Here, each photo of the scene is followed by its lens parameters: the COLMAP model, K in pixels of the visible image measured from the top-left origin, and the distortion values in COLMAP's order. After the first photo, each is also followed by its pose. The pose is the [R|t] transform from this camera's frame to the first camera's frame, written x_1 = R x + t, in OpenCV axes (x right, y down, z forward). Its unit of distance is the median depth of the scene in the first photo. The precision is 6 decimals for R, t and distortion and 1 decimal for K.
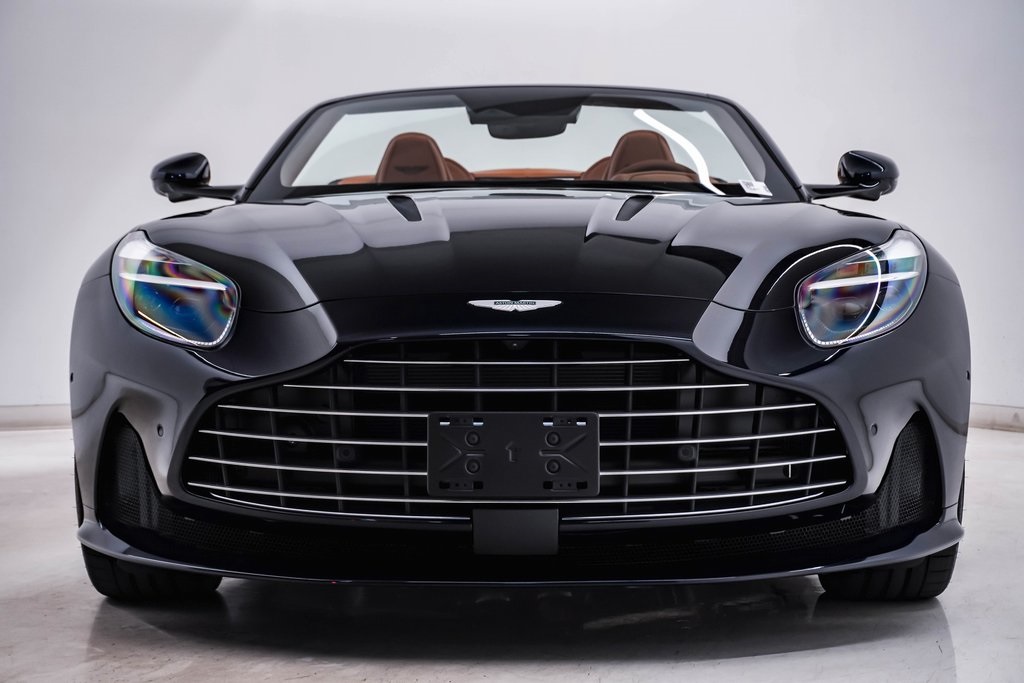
lens RADIAL K [[2172.1, 0, 512.0], [0, 2172.1, 341.5], [0, 0, 1]] dist [-0.034229, 0.632549]
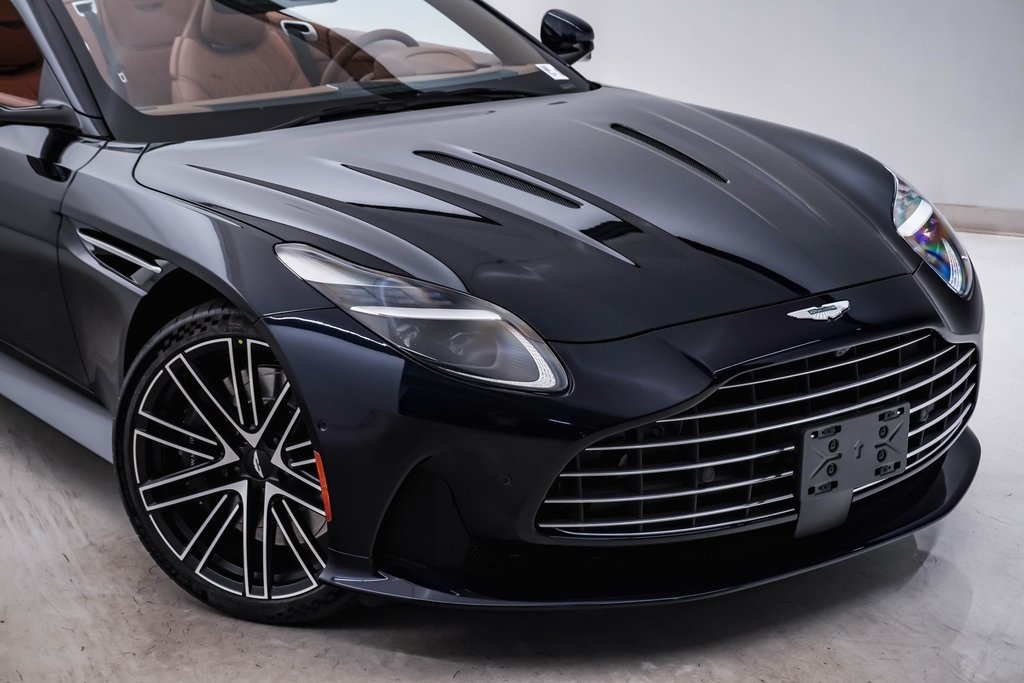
lens RADIAL K [[2172.1, 0, 512.0], [0, 2172.1, 341.5], [0, 0, 1]] dist [-0.034229, 0.632549]
pose [[0.766755, -0.167400, 0.619729, -0.767530], [0.031300, 0.974001, 0.224370, -0.242764], [-0.641176, -0.152639, 0.752060, 0.275963]]
